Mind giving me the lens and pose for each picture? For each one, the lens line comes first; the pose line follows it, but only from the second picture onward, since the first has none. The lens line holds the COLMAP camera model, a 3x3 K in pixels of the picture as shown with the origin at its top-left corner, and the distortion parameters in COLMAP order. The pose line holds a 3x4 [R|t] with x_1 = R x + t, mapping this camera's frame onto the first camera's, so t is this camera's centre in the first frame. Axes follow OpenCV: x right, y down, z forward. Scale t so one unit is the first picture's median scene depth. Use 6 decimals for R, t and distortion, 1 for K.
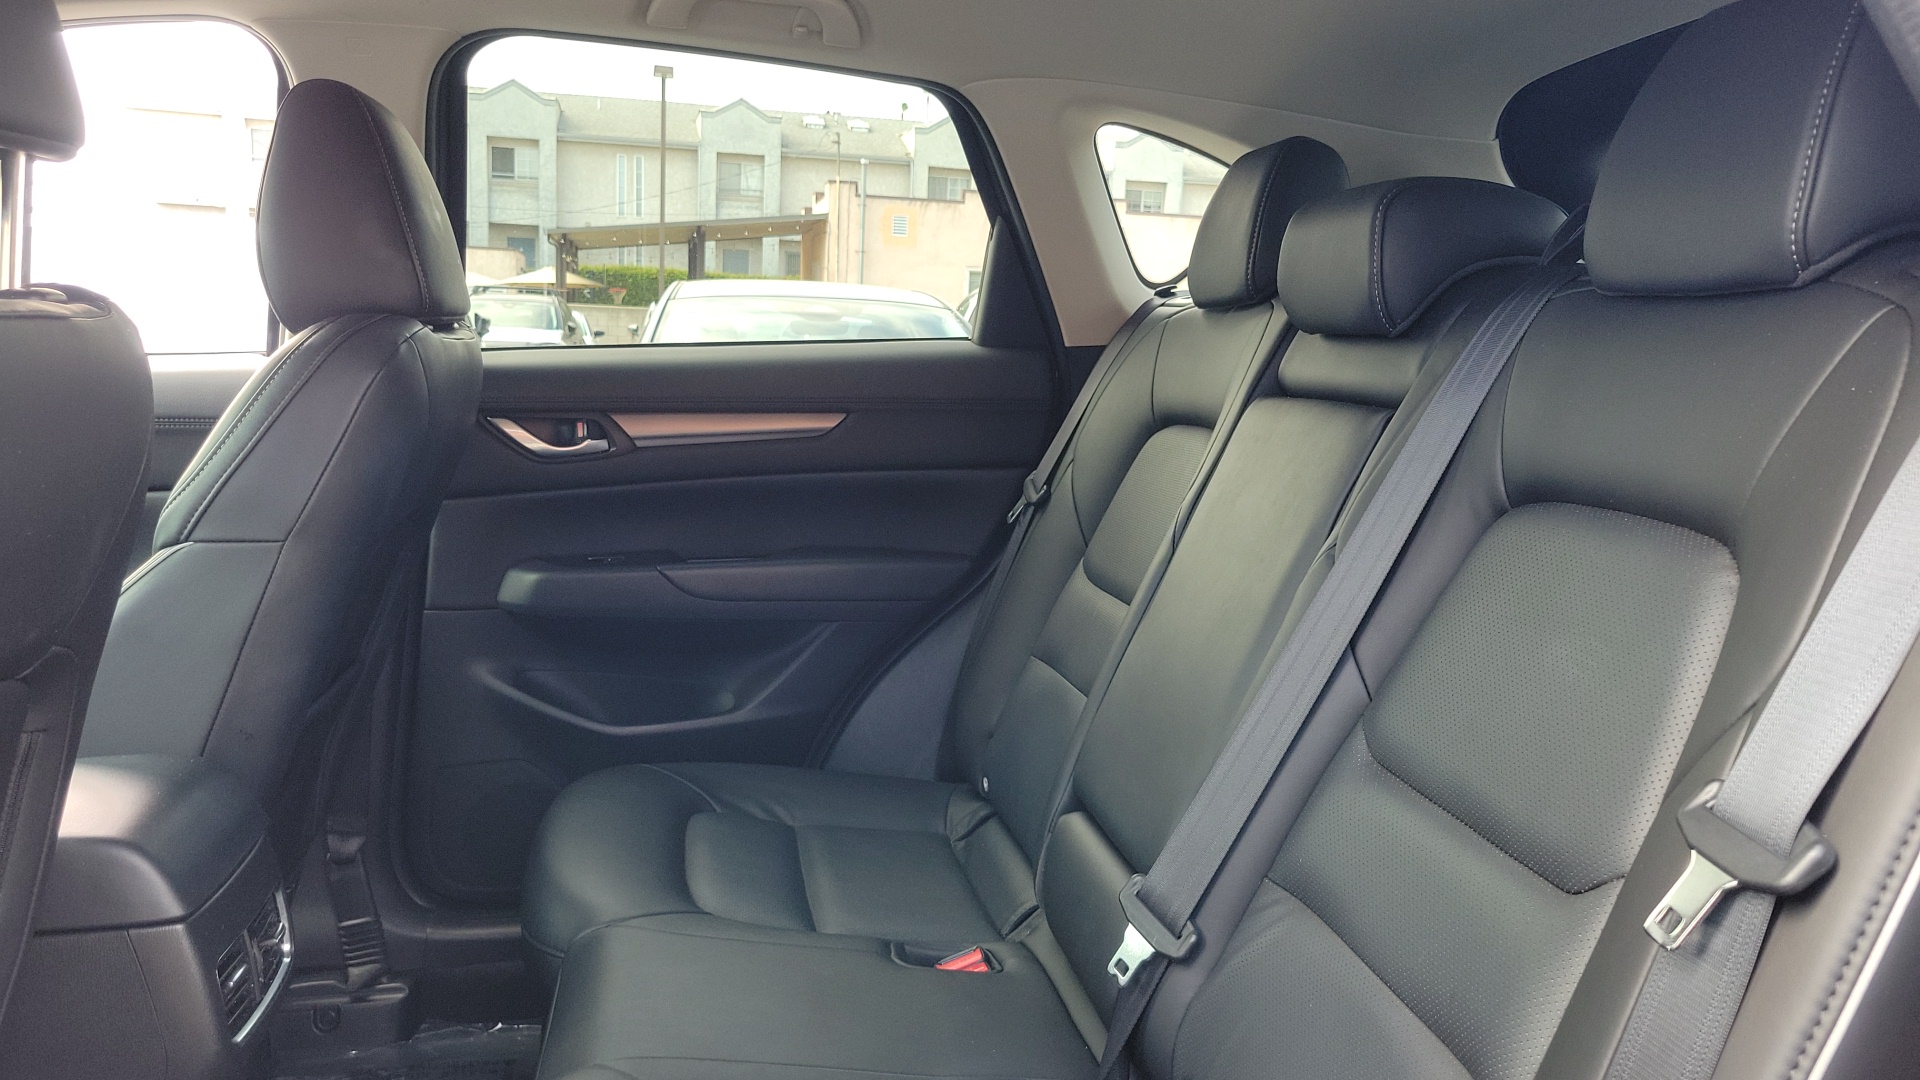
lens RADIAL K [[1448.0, 0, 925.3], [0, 1448.0, 587.1], [0, 0, 1]] dist [0.025222, -0.022952]
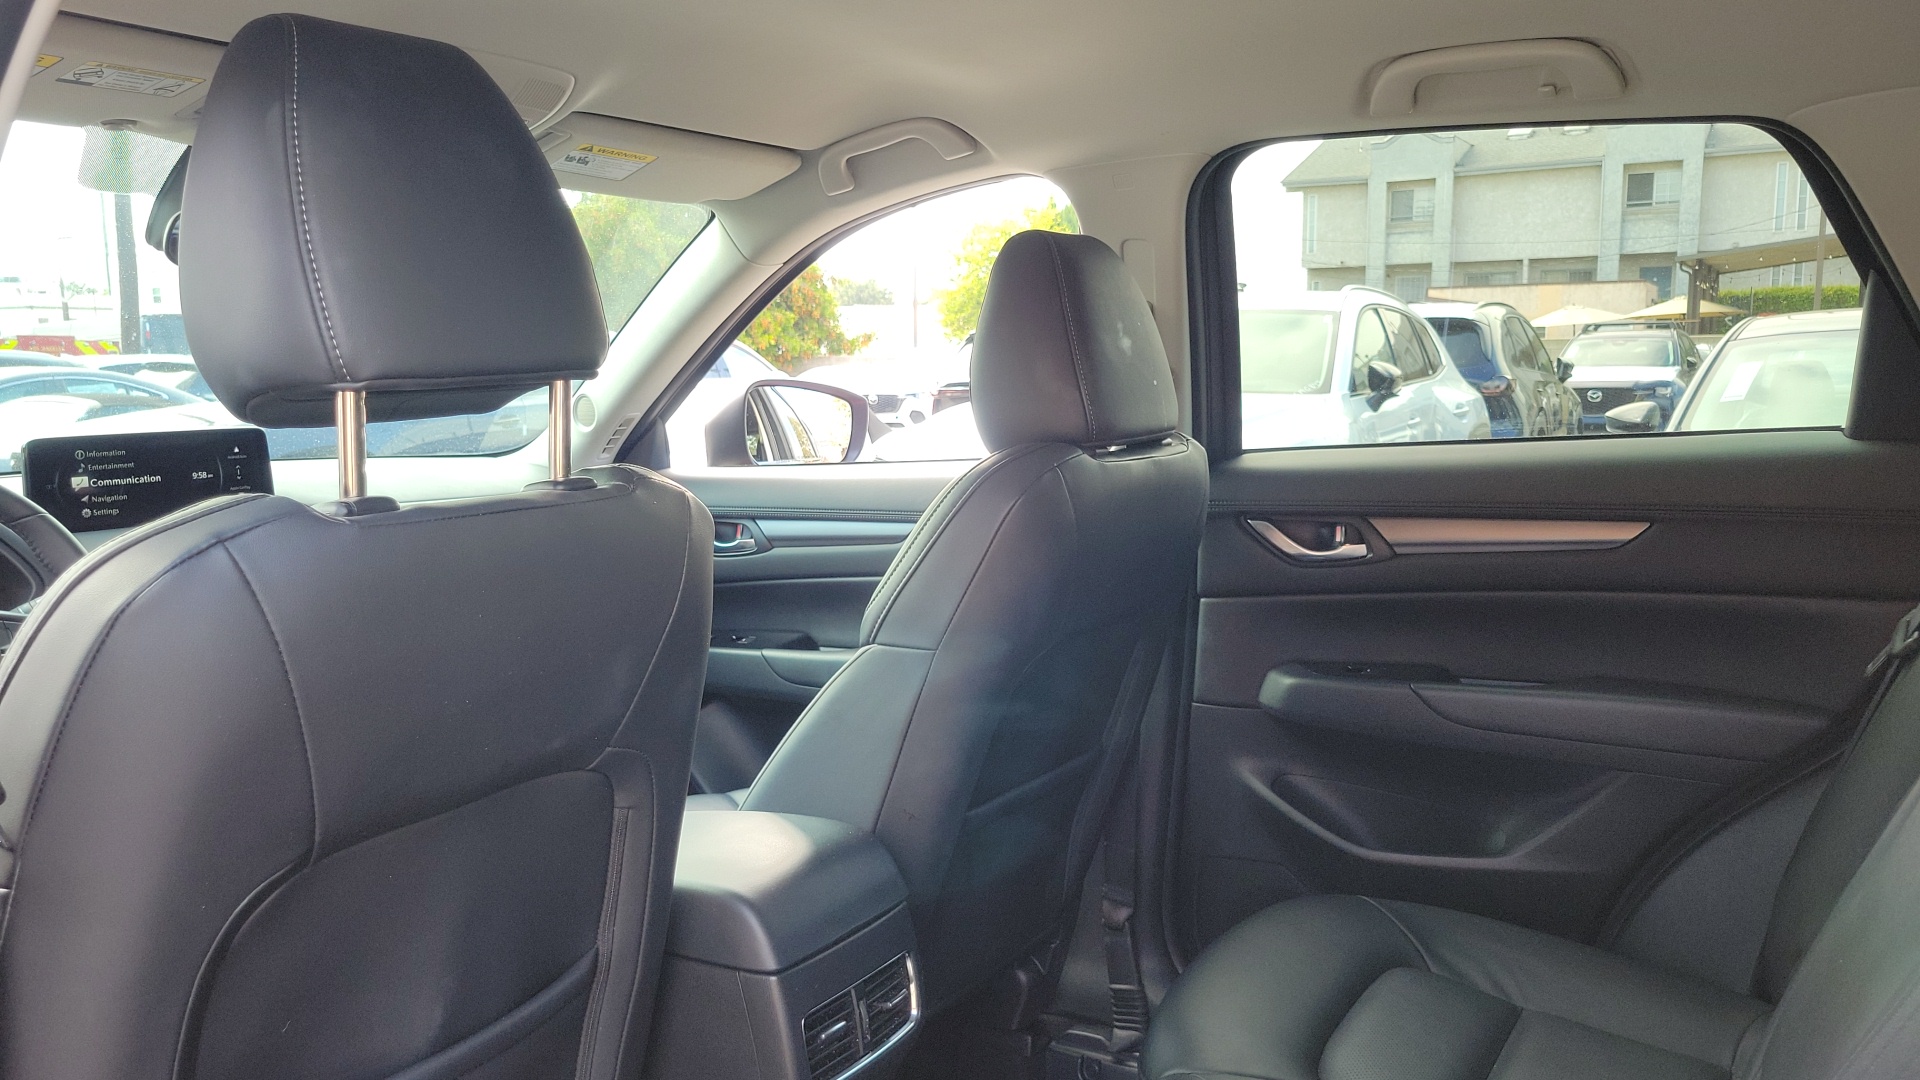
lens RADIAL K [[1448.0, 0, 1006.9], [0, 1448.0, 555.1], [0, 0, 1]] dist [0.025222, -0.022952]
pose [[0.723880, 0.049742, -0.688131, 0.424273], [-0.072949, 0.997325, -0.004646, -0.119496], [0.686059, 0.053561, 0.725572, 0.249924]]
